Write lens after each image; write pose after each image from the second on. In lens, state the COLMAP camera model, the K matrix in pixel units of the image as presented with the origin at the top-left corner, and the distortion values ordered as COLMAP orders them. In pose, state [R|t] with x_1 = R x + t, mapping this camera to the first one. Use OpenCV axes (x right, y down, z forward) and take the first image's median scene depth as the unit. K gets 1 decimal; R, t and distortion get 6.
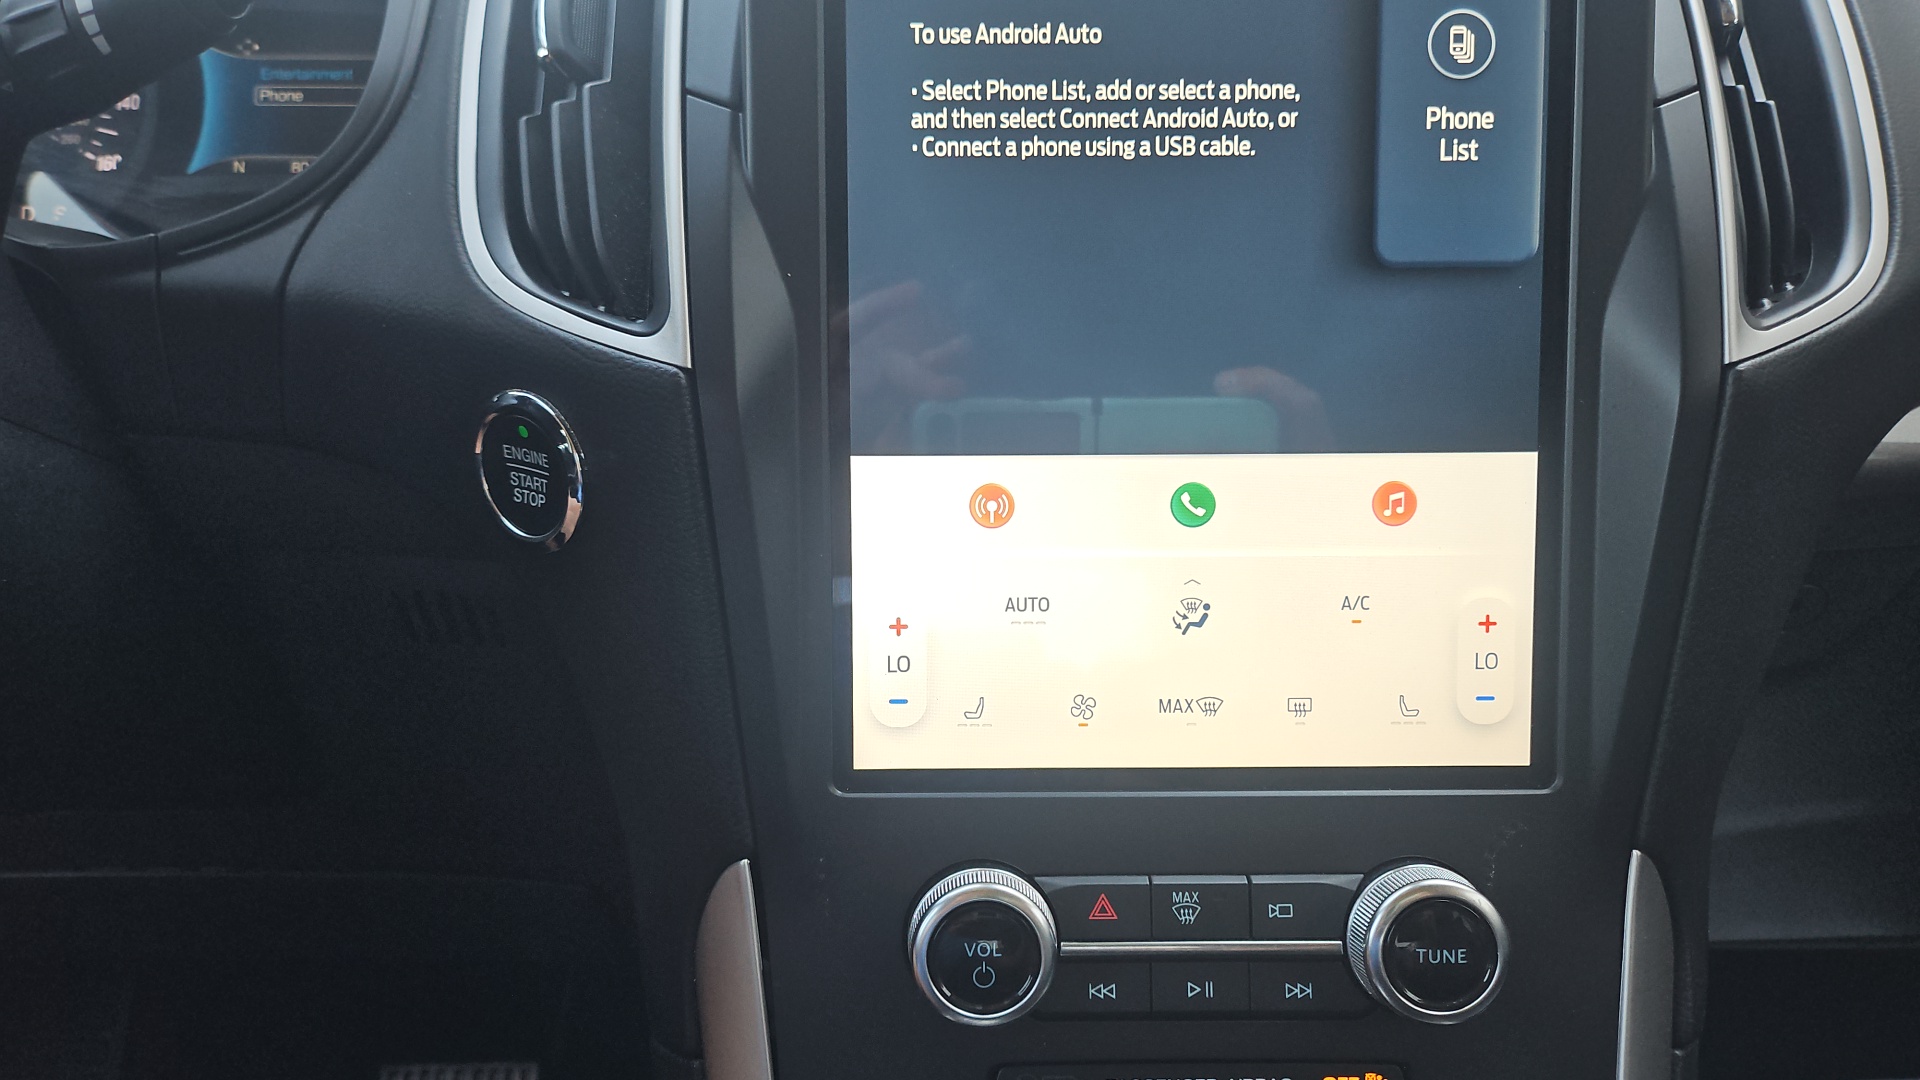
lens RADIAL K [[1339.7, 0, 949.4], [0, 1339.7, 535.2], [0, 0, 1]] dist [0.064347, -0.083709]
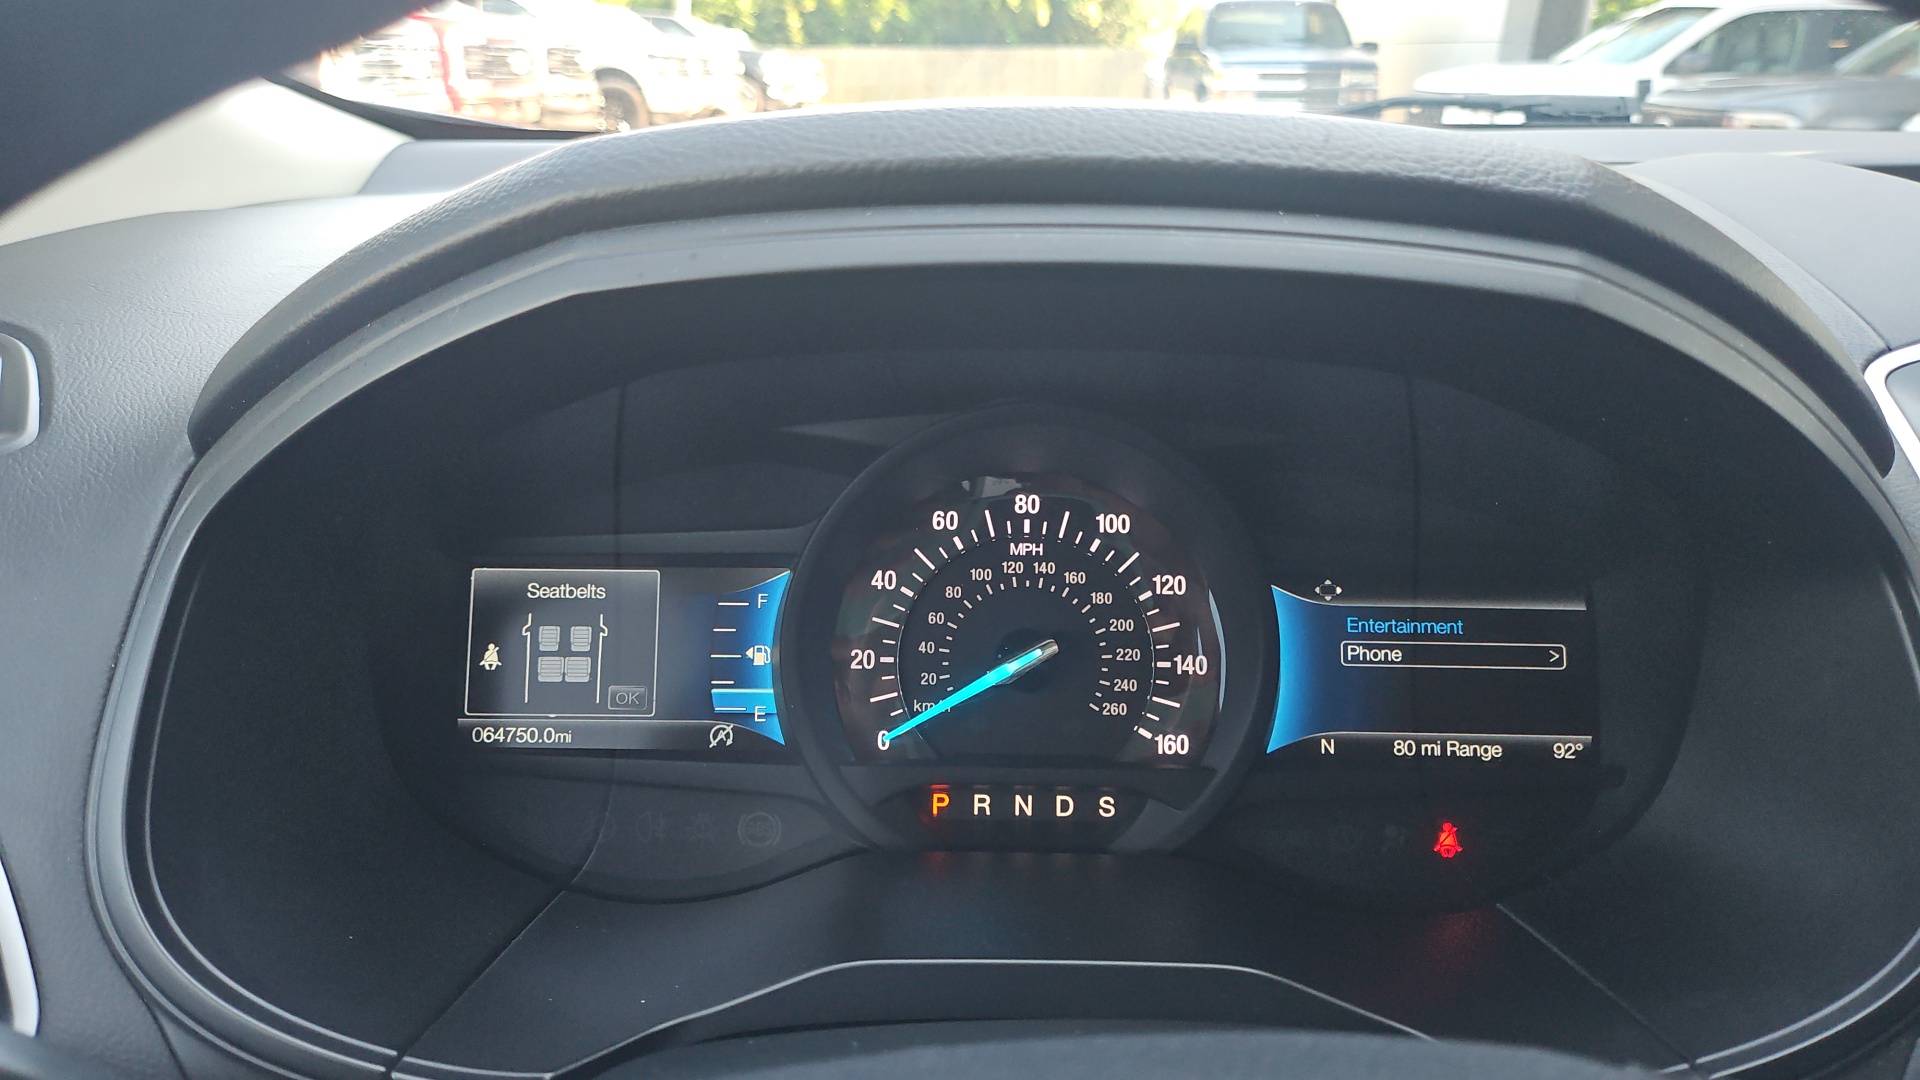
lens RADIAL K [[1320.1, 0, 976.0], [0, 1320.1, 545.5], [0, 0, 1]] dist [-0.008301, -0.003011]
pose [[0.999931, 0.008360, -0.008233, -1.064629], [-0.008663, 0.999261, -0.037447, -0.526668], [0.007914, 0.037516, 0.999265, 0.326738]]
